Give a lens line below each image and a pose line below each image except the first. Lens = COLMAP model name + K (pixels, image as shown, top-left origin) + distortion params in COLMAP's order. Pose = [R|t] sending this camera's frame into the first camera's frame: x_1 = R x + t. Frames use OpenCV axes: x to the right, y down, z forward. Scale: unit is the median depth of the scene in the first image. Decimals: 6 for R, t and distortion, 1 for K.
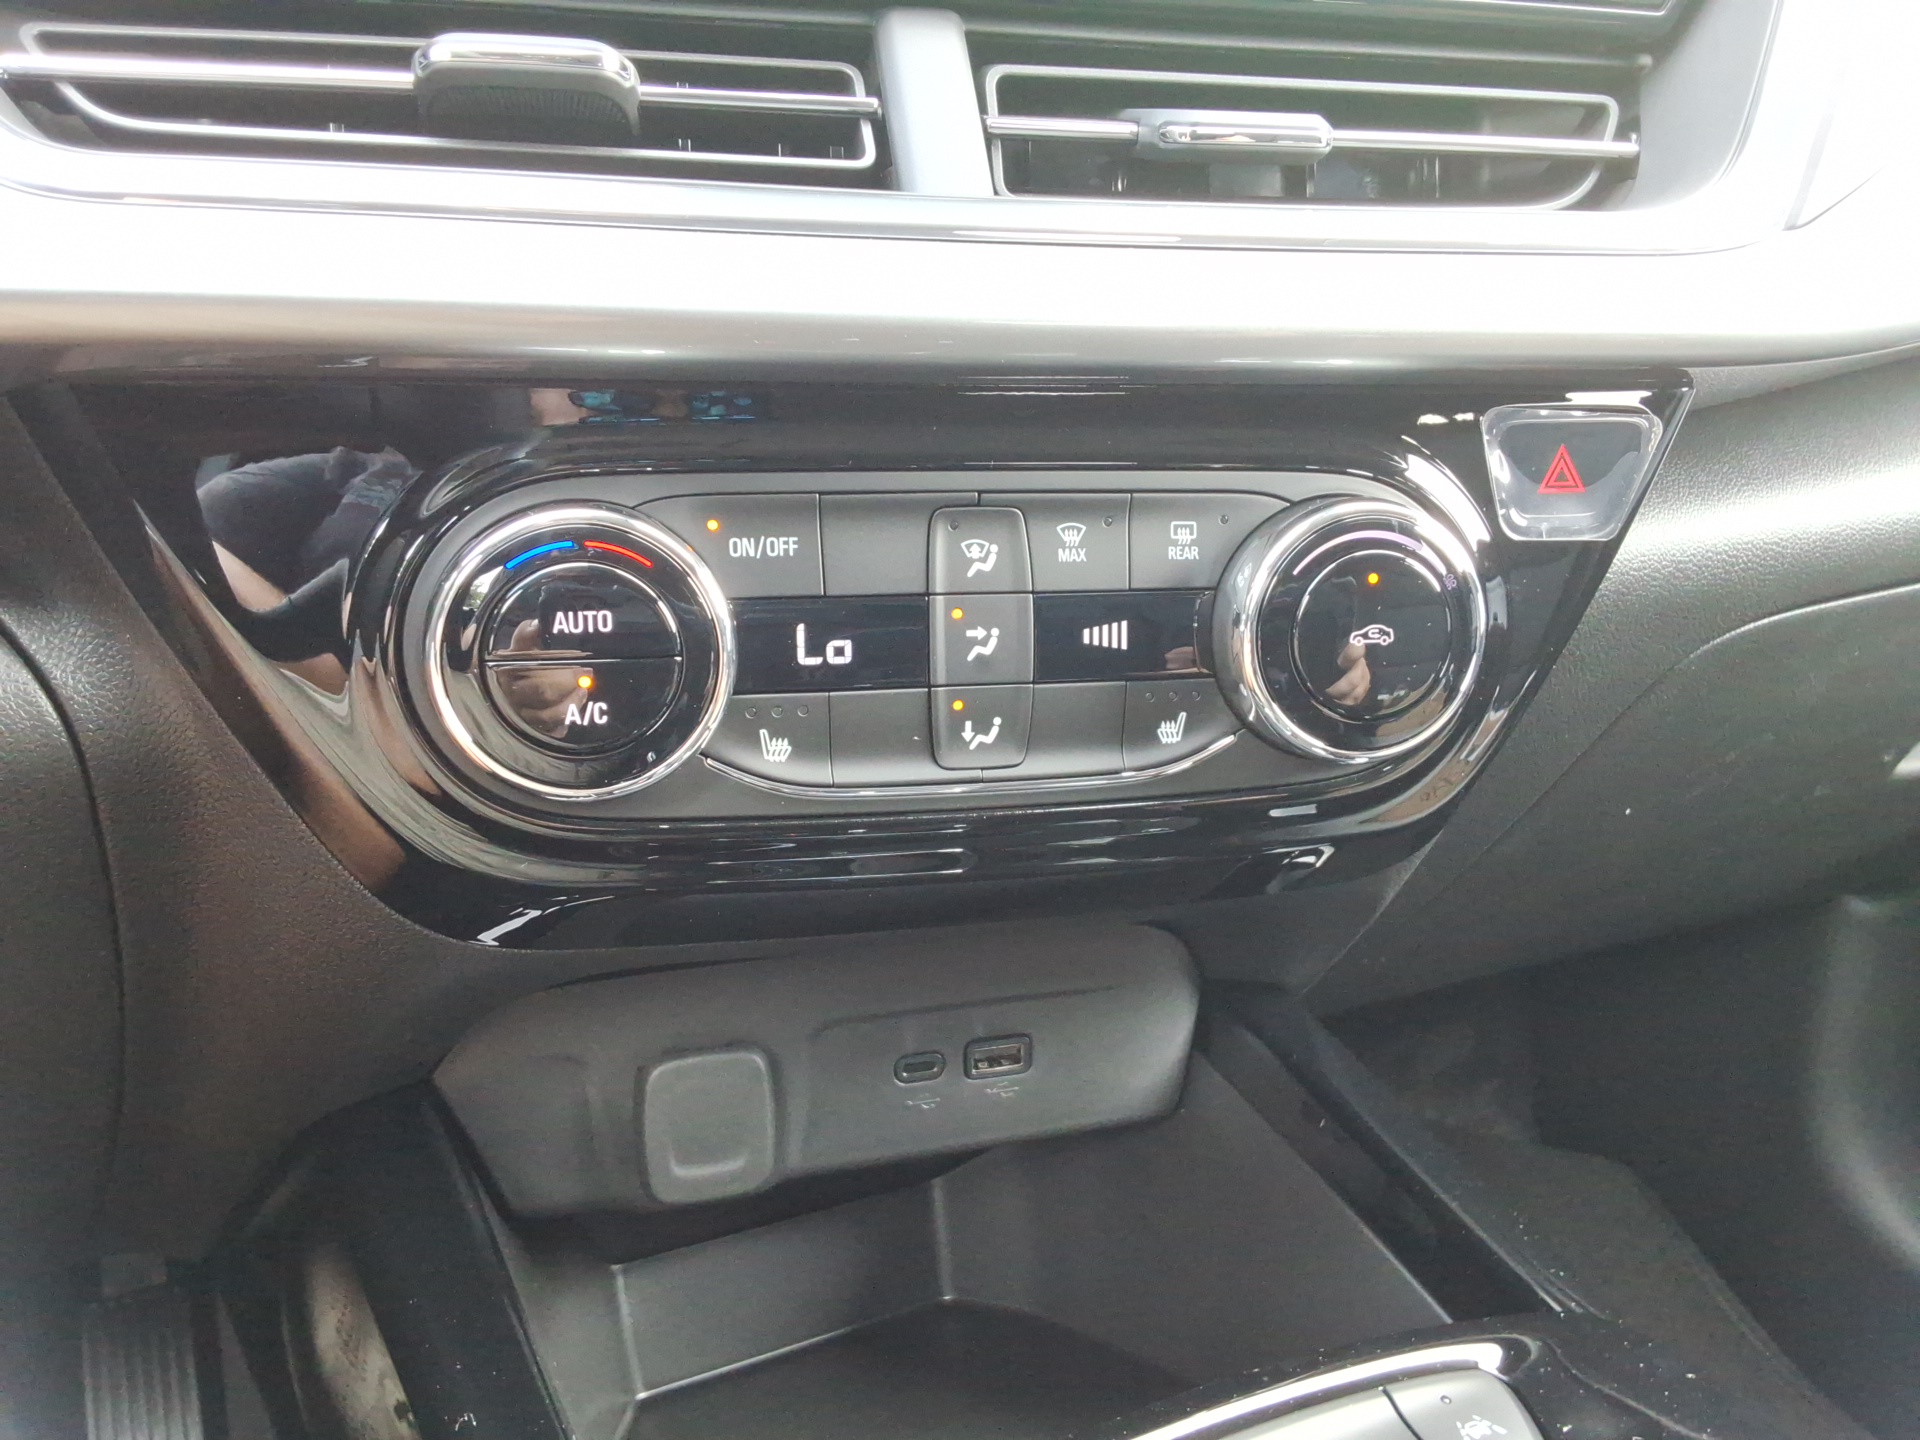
lens RADIAL K [[1505.7, 0, 985.2], [0, 1505.7, 729.7], [0, 0, 1]] dist [0.155595, -0.209209]
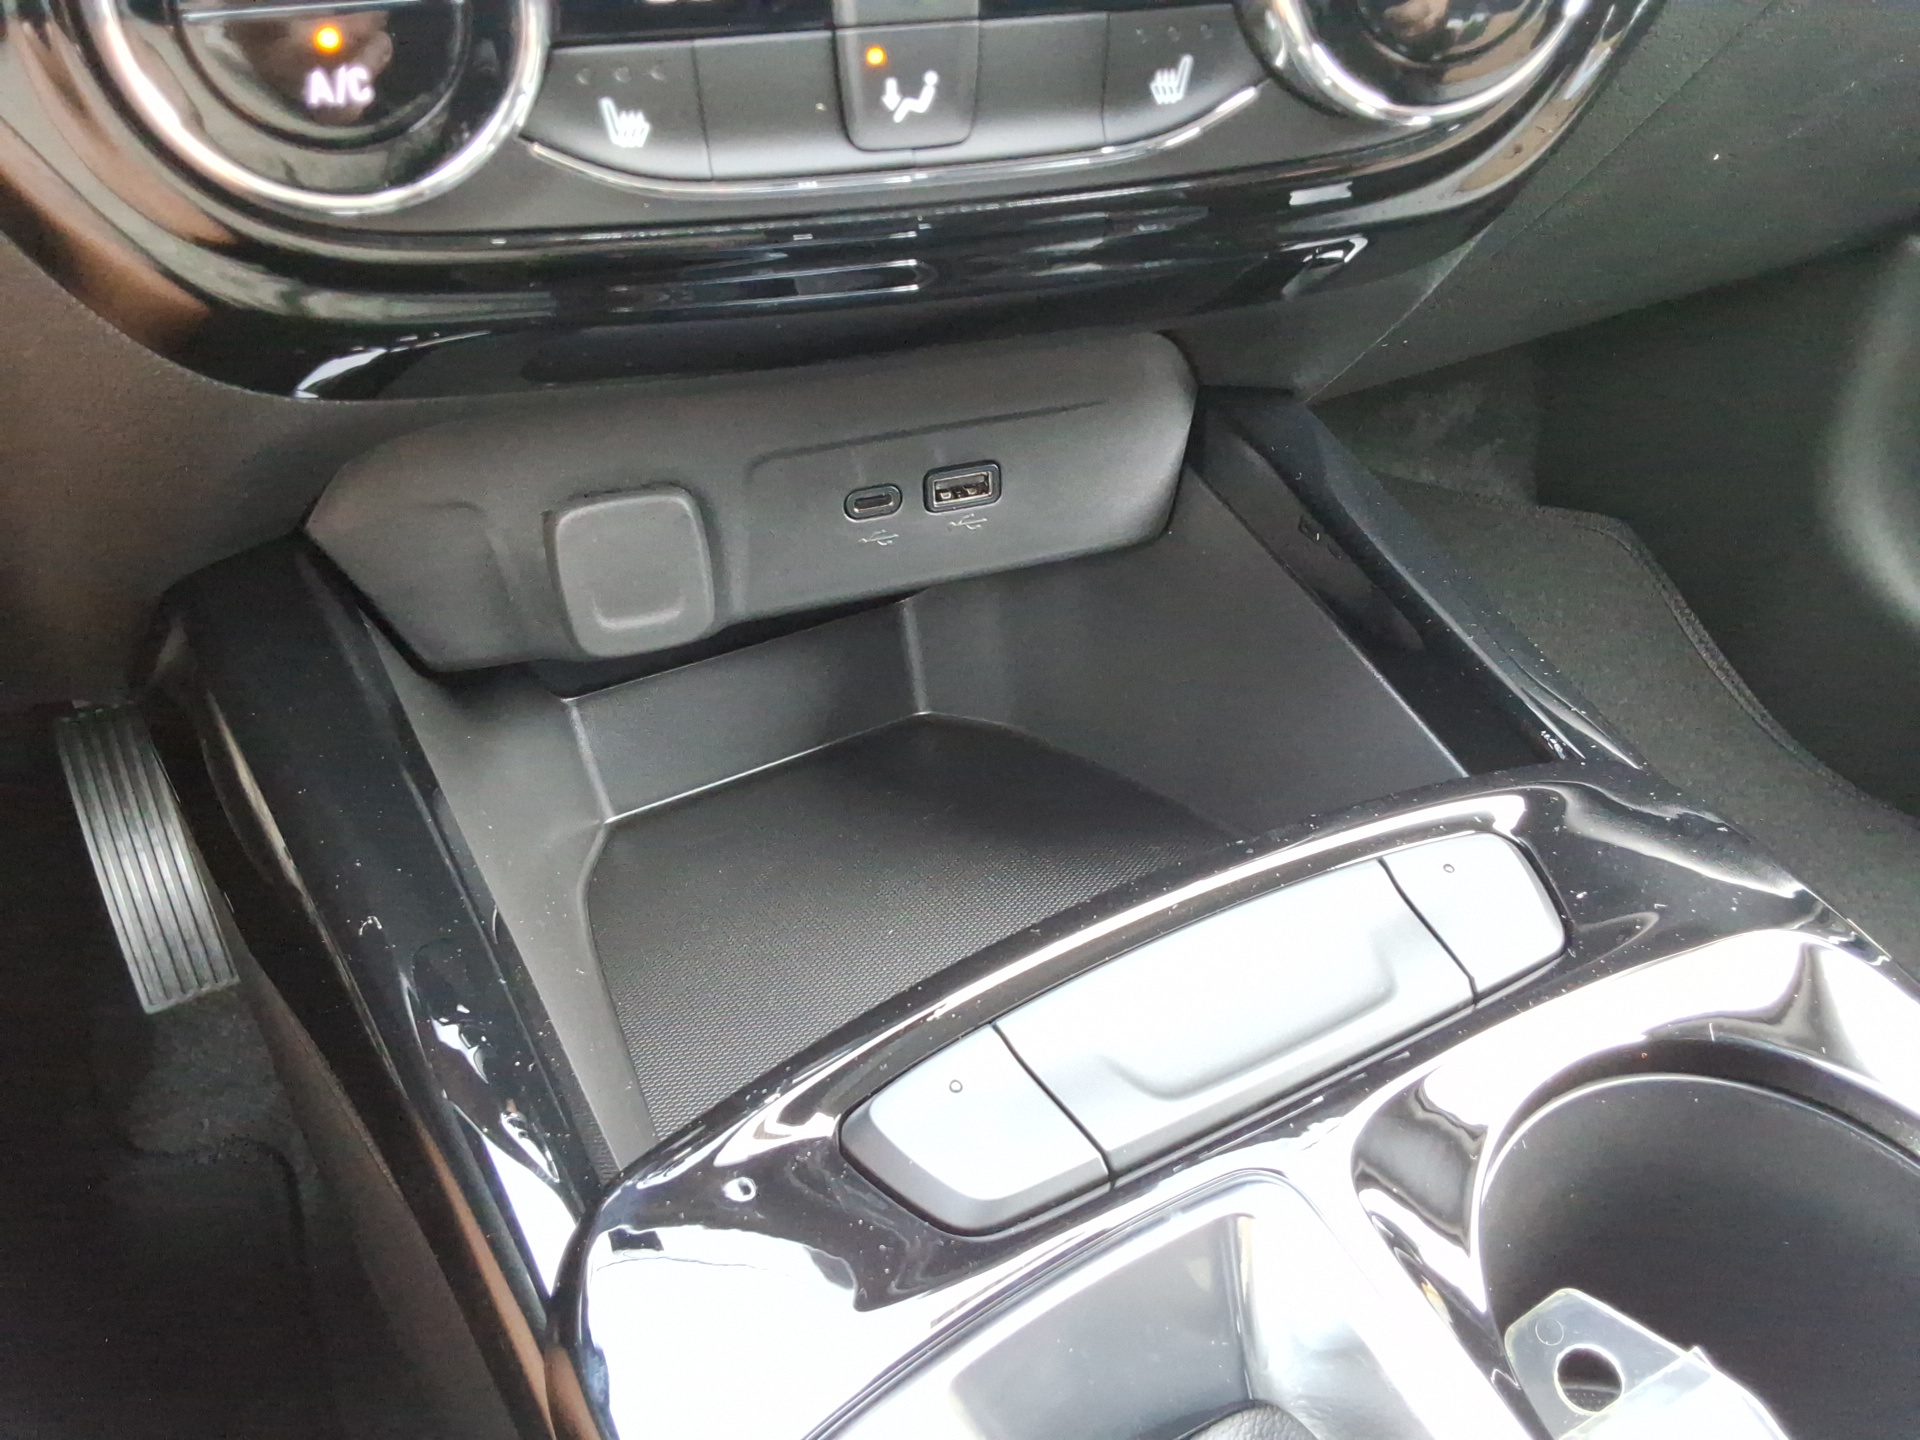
lens RADIAL K [[1552.7, 0, 964.4], [0, 1552.7, 694.3], [0, 0, 1]] dist [0.079181, -0.138891]
pose [[0.999709, -0.022301, -0.009195, 0.020781], [0.024120, 0.929072, 0.369112, -0.006949], [0.000311, -0.369226, 0.929340, 0.162387]]
